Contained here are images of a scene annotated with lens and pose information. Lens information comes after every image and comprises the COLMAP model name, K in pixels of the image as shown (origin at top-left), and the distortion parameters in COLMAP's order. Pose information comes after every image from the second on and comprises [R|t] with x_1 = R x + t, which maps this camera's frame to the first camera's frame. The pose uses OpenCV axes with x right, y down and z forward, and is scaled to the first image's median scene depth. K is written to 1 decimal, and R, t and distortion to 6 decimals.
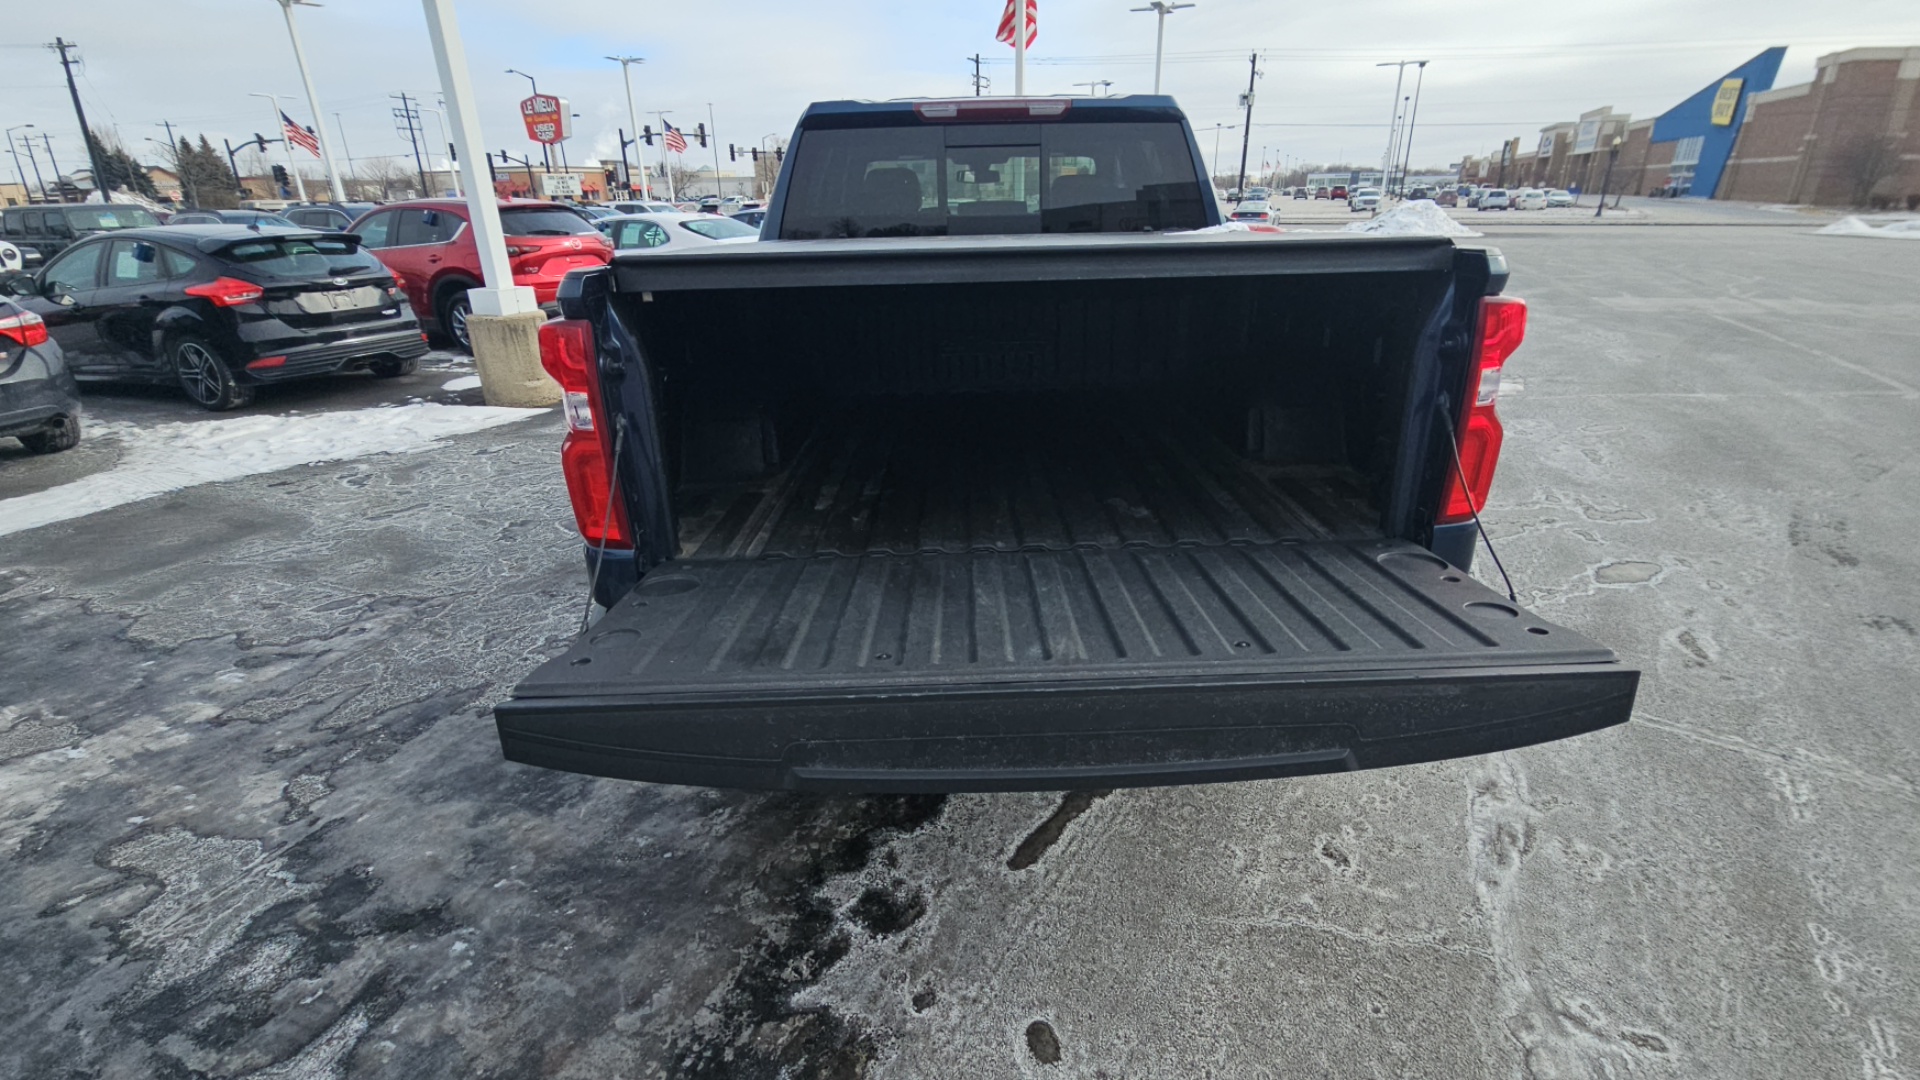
lens RADIAL K [[851.2, 0, 980.7], [0, 851.2, 549.0], [0, 0, 1]] dist [0.008194, -0.005790]
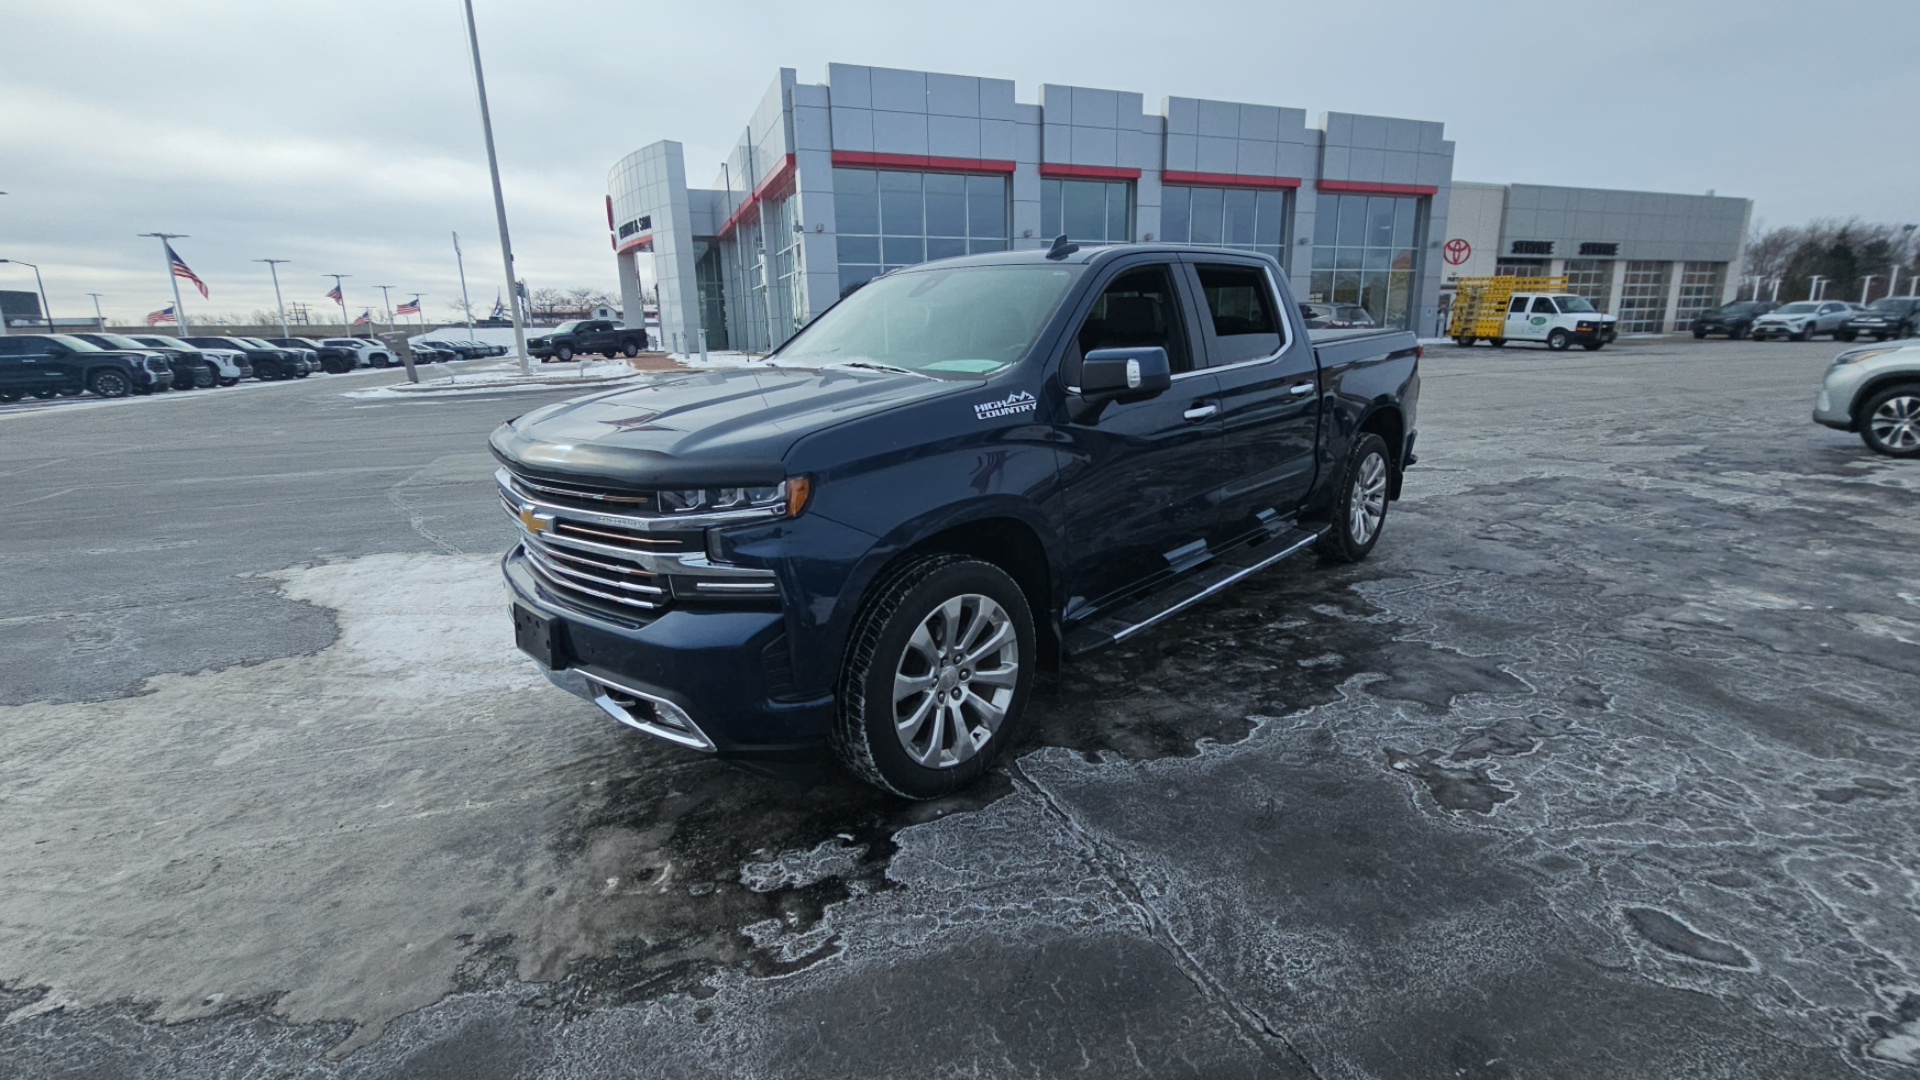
lens RADIAL K [[851.2, 0, 985.8], [0, 851.2, 536.0], [0, 0, 1]] dist [0.008194, -0.005790]
pose [[-0.712299, -0.135503, 0.688672, -0.881359], [0.300088, 0.828190, 0.473338, -0.912196], [-0.634490, 0.543820, -0.549256, 2.248491]]
